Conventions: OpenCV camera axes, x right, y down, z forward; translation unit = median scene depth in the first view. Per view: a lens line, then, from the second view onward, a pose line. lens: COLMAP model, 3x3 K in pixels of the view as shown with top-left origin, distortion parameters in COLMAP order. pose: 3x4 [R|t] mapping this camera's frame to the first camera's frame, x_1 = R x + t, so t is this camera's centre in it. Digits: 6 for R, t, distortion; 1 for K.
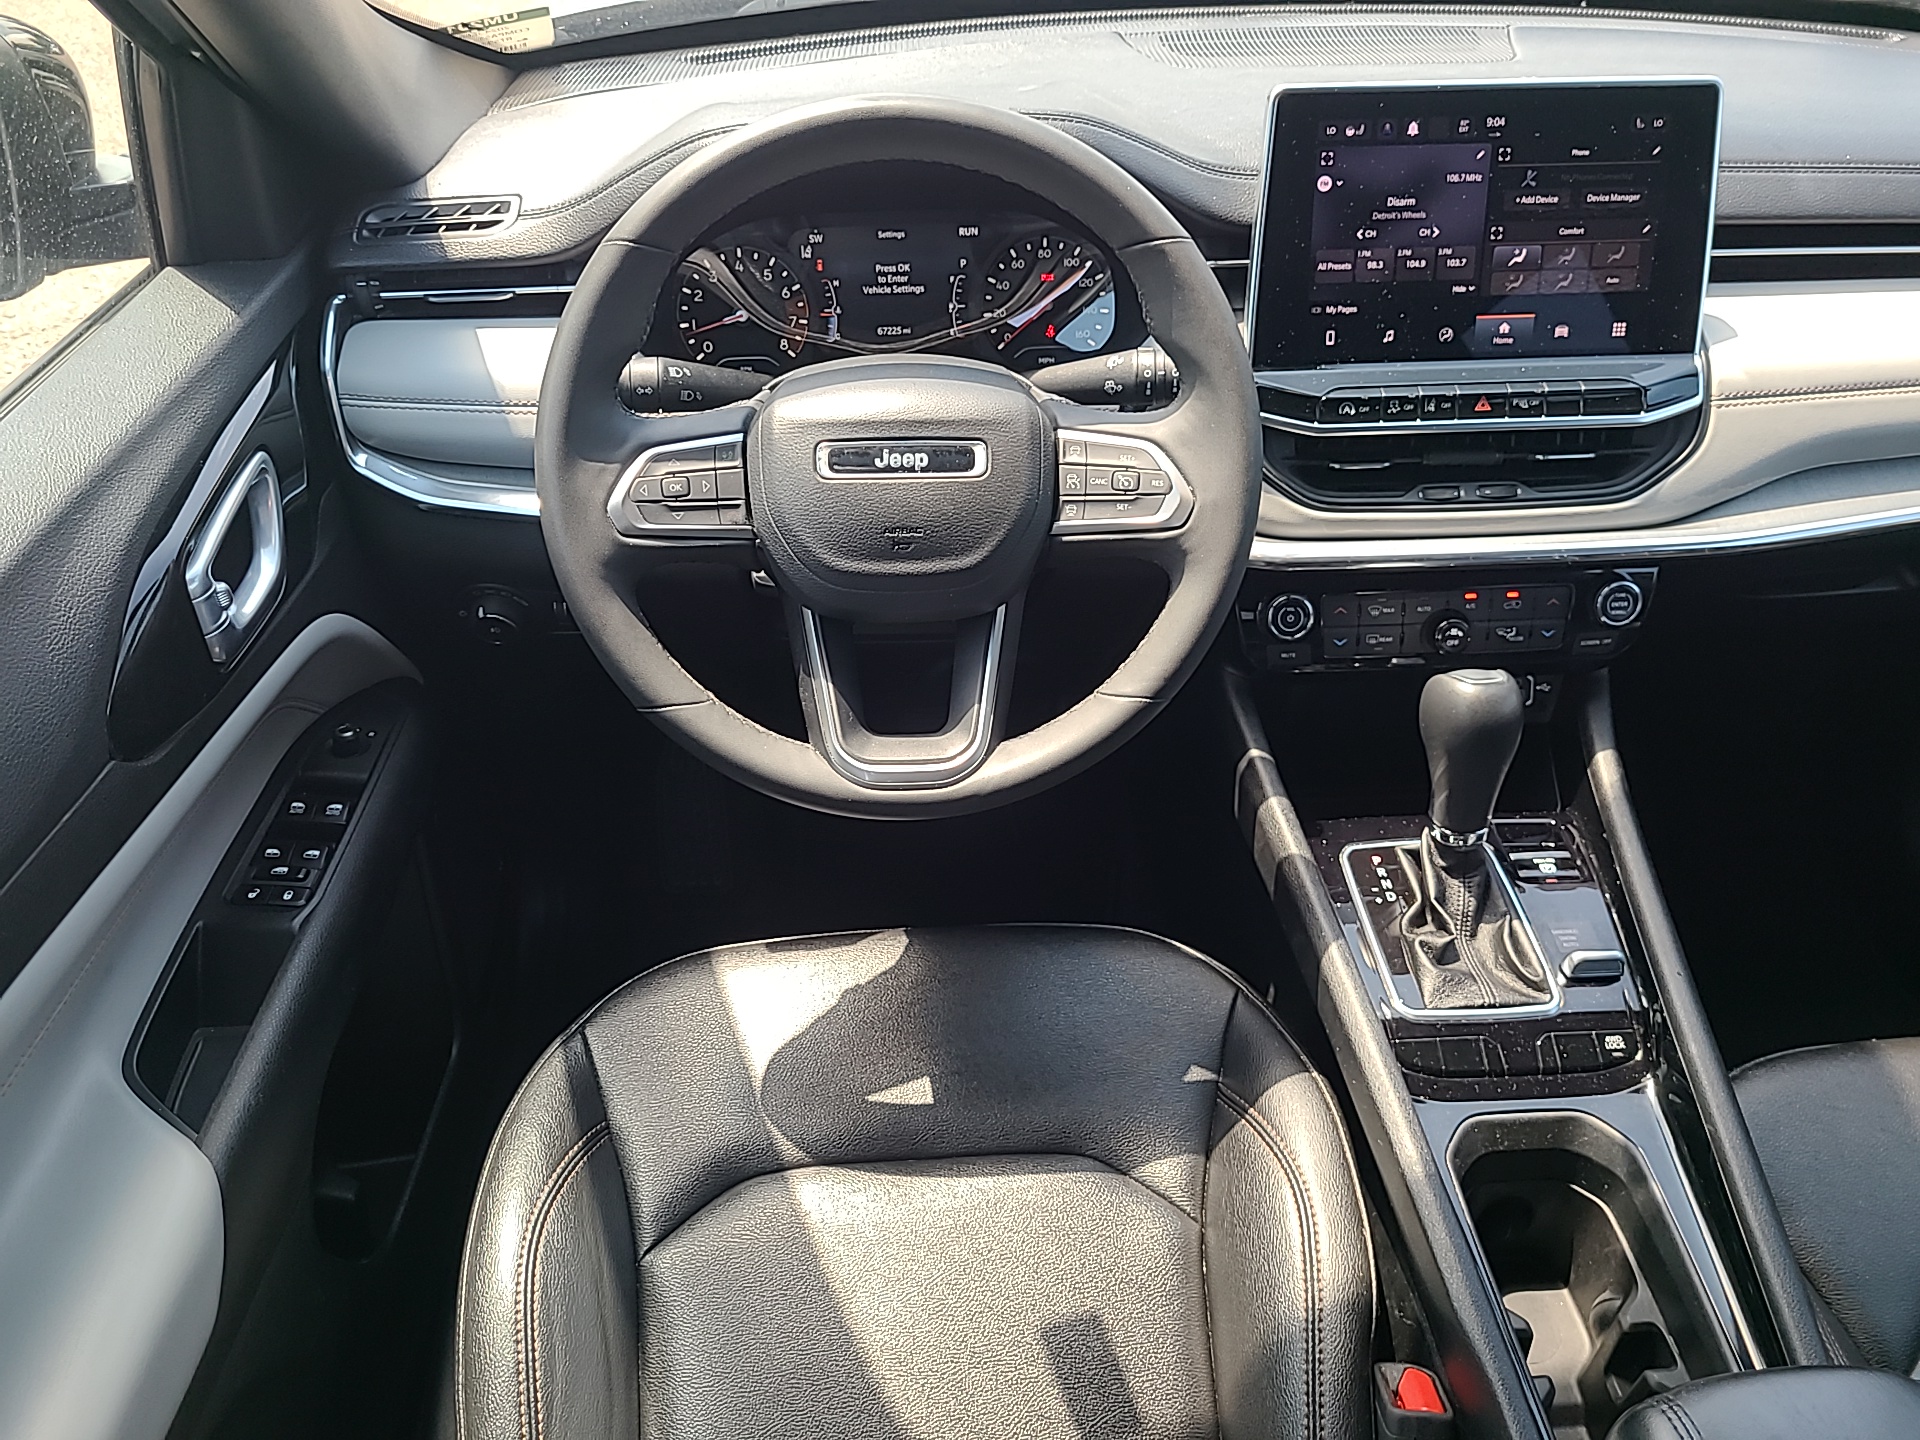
lens RADIAL K [[1430.6, 0, 958.7], [0, 1430.6, 732.4], [0, 0, 1]] dist [0.020761, -0.011169]
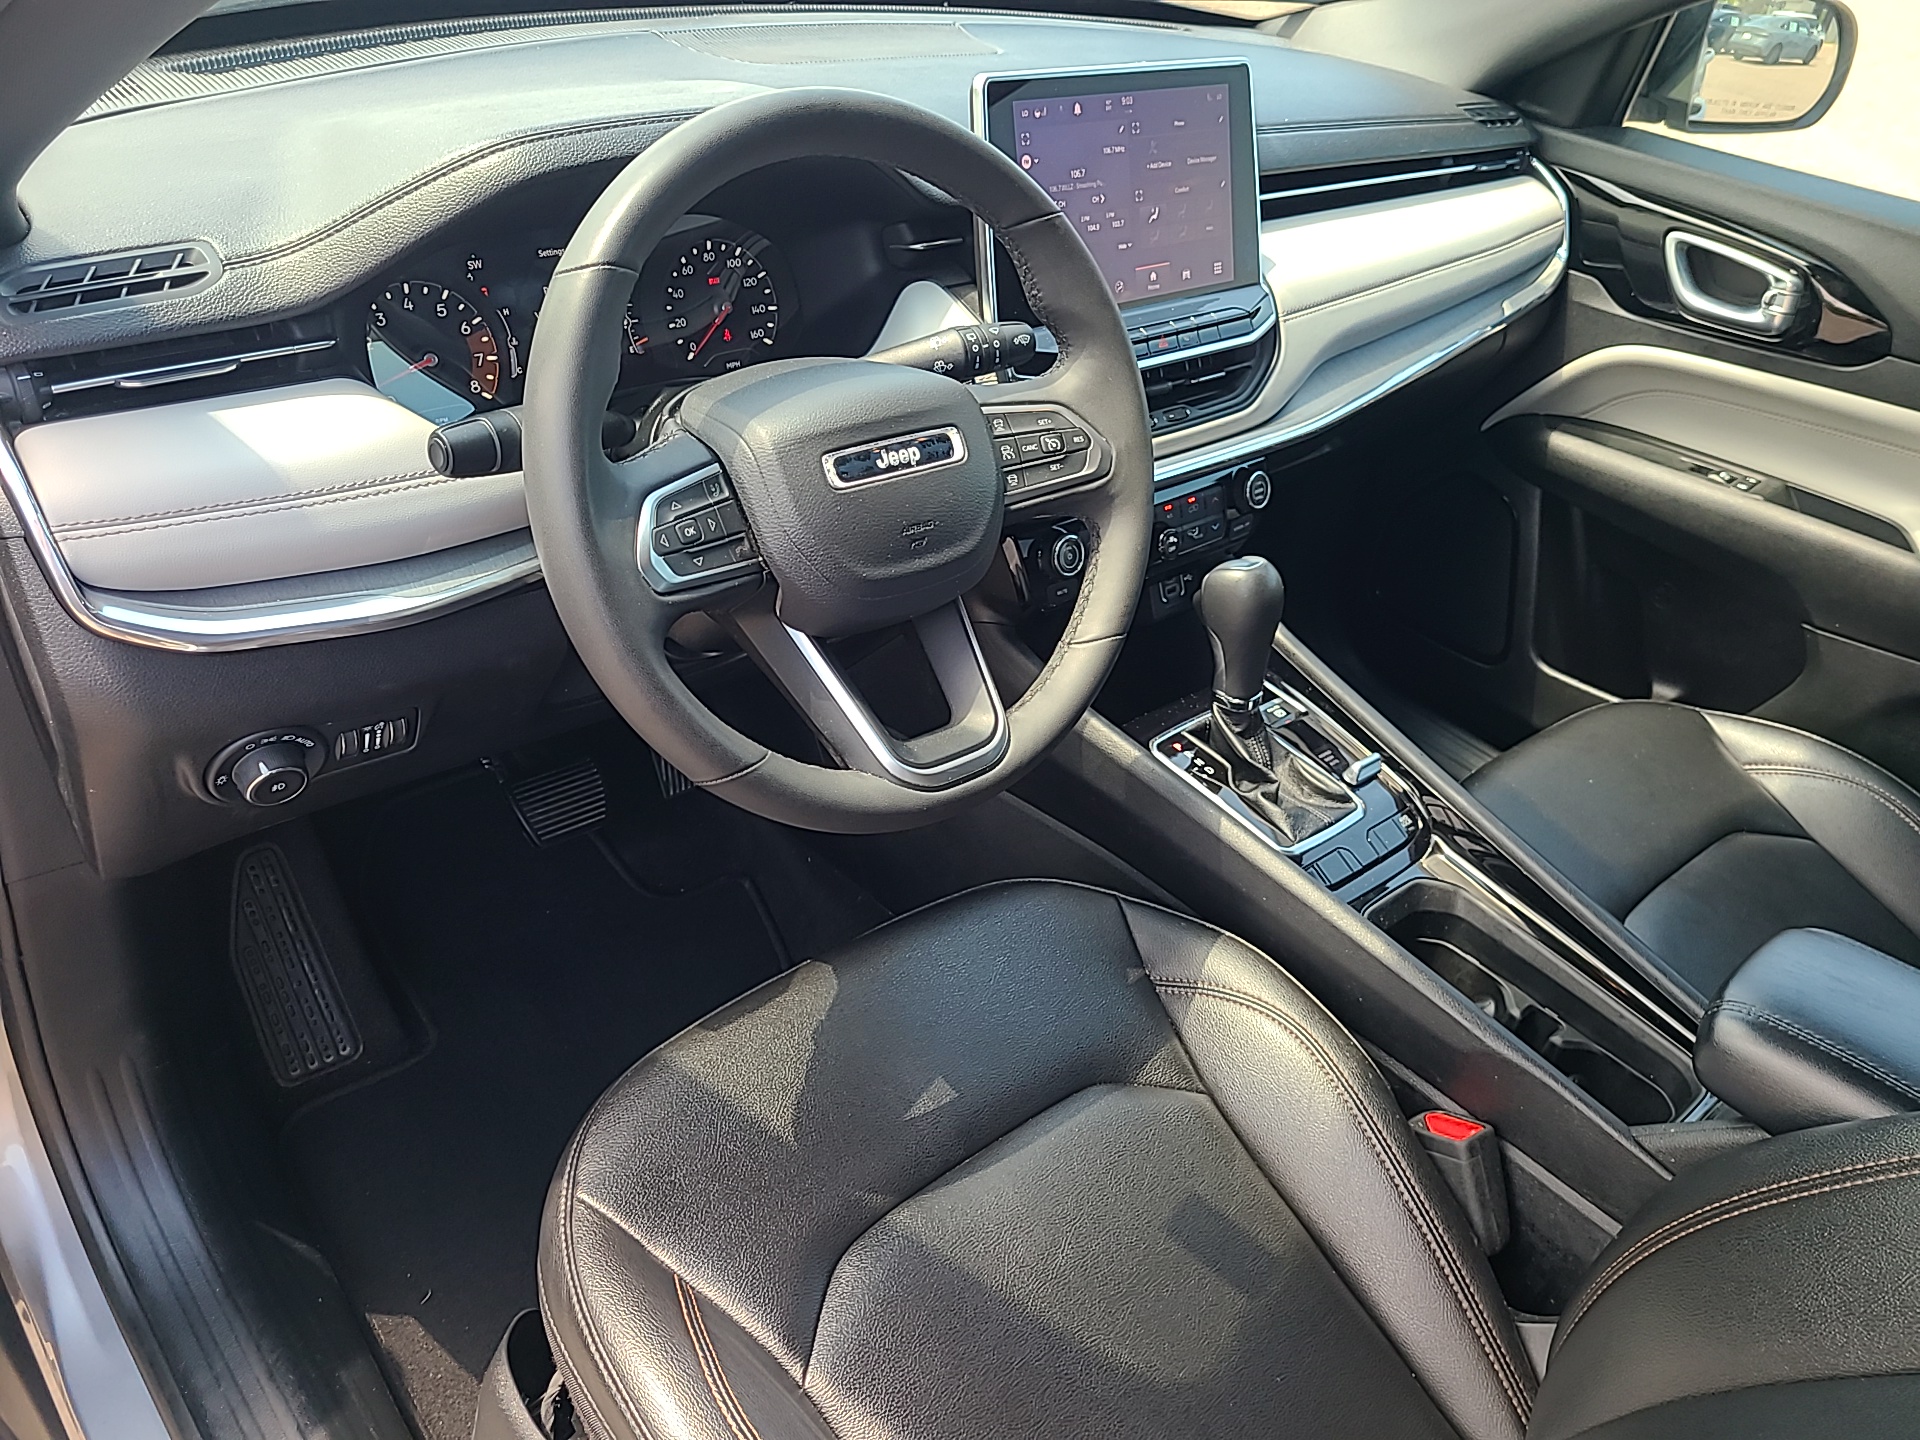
lens RADIAL K [[1465.3, 0, 972.0], [0, 1465.3, 725.6], [0, 0, 1]] dist [0.027677, -0.011354]
pose [[0.791153, -0.272737, 0.547441, -0.503042], [0.281885, 0.956937, 0.069374, -0.057593], [-0.542788, 0.099430, 0.833963, 0.123396]]
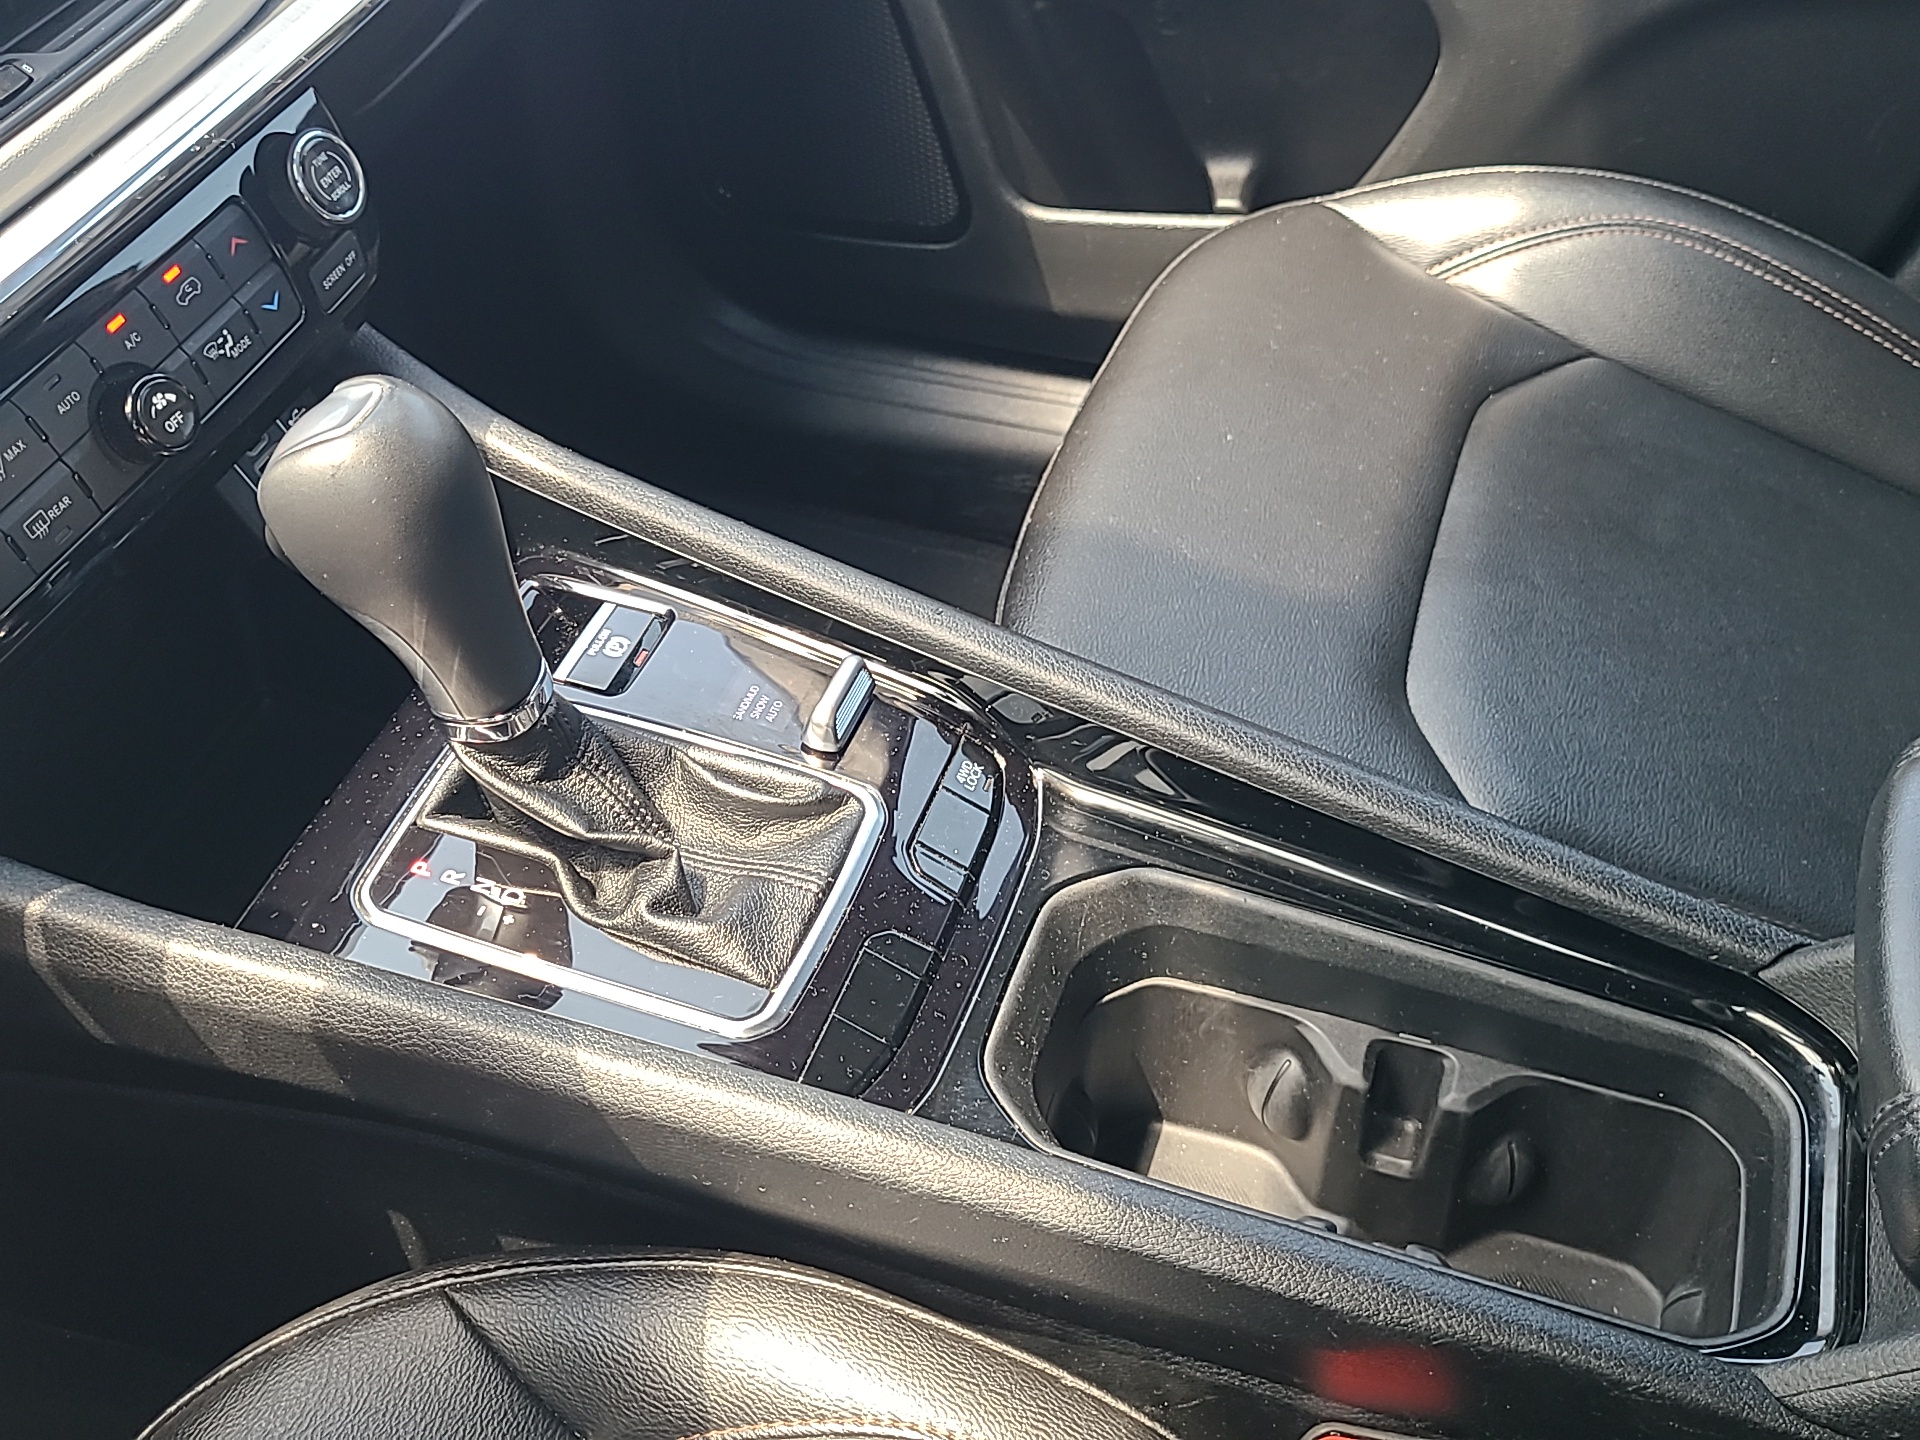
lens RADIAL K [[1945.5, 0, 943.1], [0, 1945.5, 737.3], [0, 0, 1]] dist [0.008628, 0.000000]
pose [[0.404405, -0.669457, 0.623124, -0.007640], [0.614277, 0.703591, 0.357244, -0.067690], [-0.677584, 0.238299, 0.695768, 0.461940]]
